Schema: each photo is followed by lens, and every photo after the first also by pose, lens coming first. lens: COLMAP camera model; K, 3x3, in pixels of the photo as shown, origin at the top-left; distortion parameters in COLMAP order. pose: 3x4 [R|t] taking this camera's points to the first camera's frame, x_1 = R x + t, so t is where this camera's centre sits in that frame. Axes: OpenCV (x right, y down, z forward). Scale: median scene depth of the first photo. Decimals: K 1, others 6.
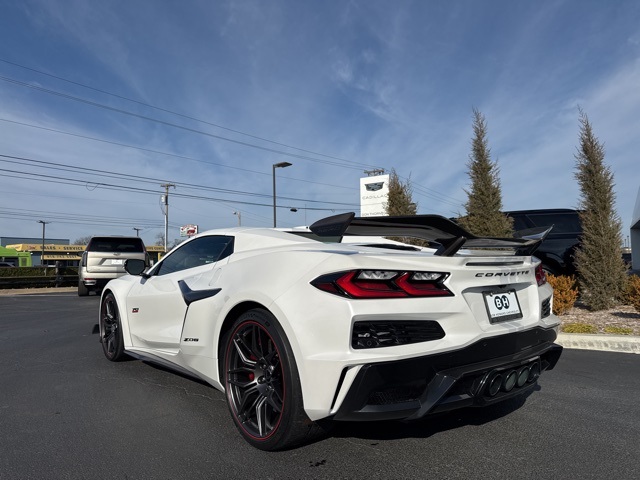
lens RADIAL K [[472.5, 0, 325.9], [0, 472.5, 237.0], [0, 0, 1]] dist [-0.002662, -0.012921]
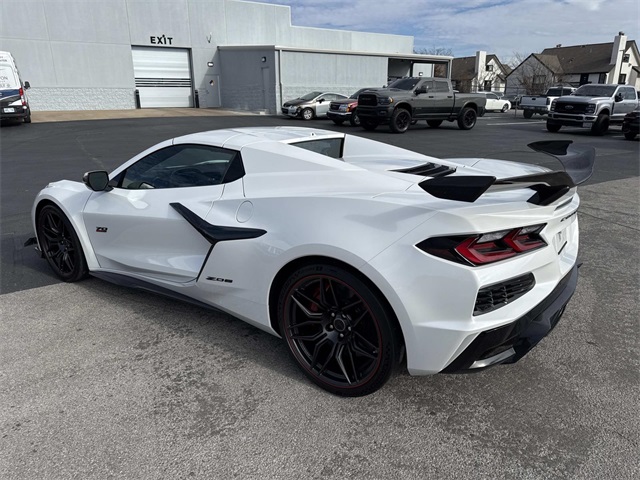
lens RADIAL K [[472.5, 0, 325.9], [0, 472.5, 237.0], [0, 0, 1]] dist [-0.002662, -0.012921]
pose [[0.961666, -0.083165, 0.261310, -0.318010], [-0.010590, 0.940930, 0.338436, -0.163606], [-0.274020, -0.328230, 0.903979, 0.160702]]
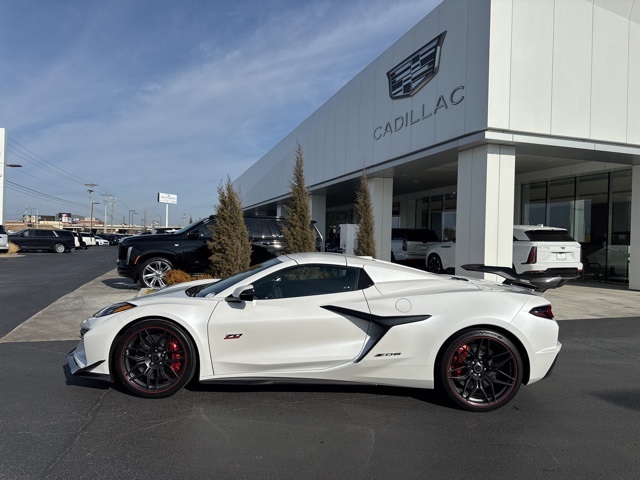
lens RADIAL K [[472.5, 0, 325.9], [0, 472.5, 237.0], [0, 0, 1]] dist [-0.002662, -0.012921]
pose [[0.611211, 0.044114, 0.790237, -1.422029], [-0.095601, 0.995250, 0.018384, -0.110068], [-0.785672, -0.086784, 0.612526, 0.369255]]
